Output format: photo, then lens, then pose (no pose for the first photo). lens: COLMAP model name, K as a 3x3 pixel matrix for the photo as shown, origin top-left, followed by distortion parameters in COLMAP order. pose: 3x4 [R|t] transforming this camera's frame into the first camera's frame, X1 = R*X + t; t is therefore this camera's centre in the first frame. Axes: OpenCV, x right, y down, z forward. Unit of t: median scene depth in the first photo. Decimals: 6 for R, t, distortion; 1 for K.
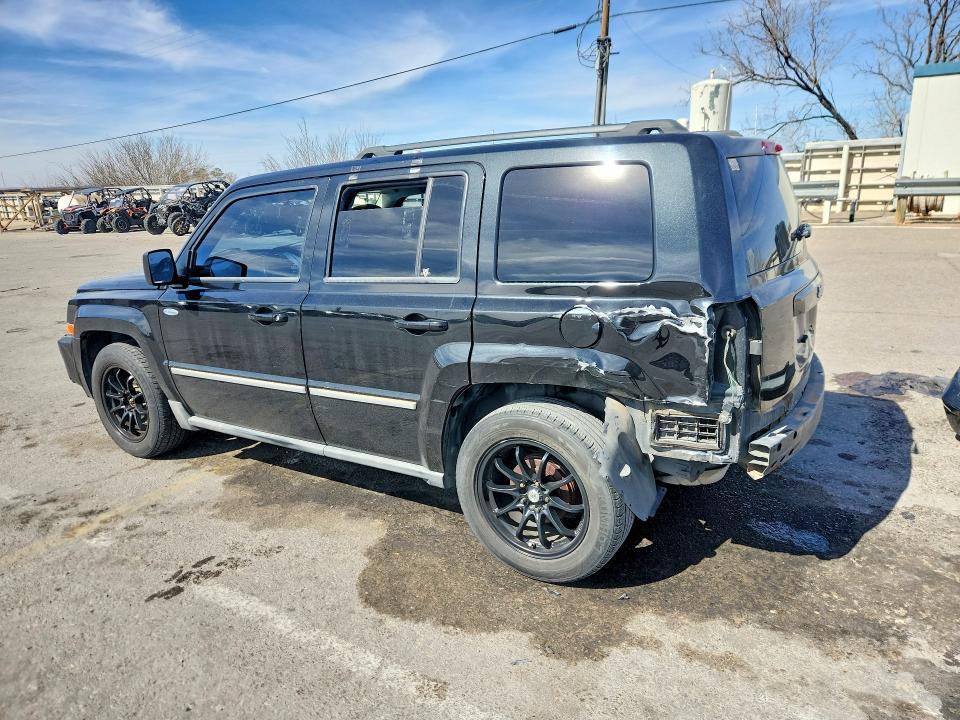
lens RADIAL K [[687.4, 0, 488.2], [0, 687.4, 355.3], [0, 0, 1]] dist [0.082046, -0.075015]
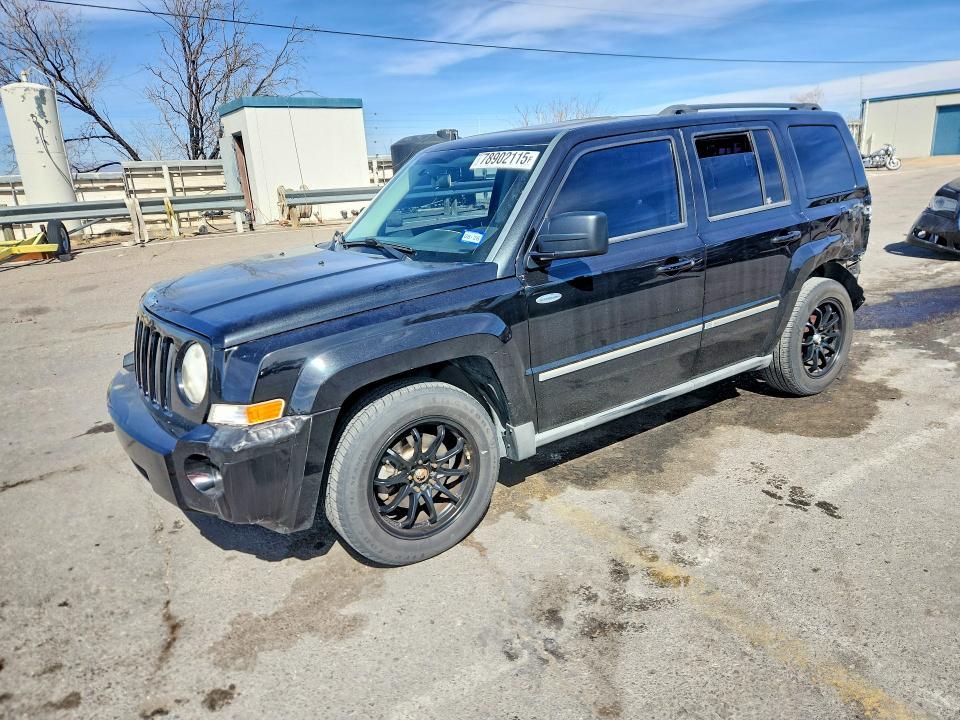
lens RADIAL K [[687.4, 0, 488.2], [0, 687.4, 355.3], [0, 0, 1]] dist [0.082046, -0.075015]
pose [[0.351172, -0.222078, 0.909593, -1.349853], [0.270898, 0.954015, 0.128337, -0.133747], [-0.896266, 0.201339, 0.395184, 0.873026]]
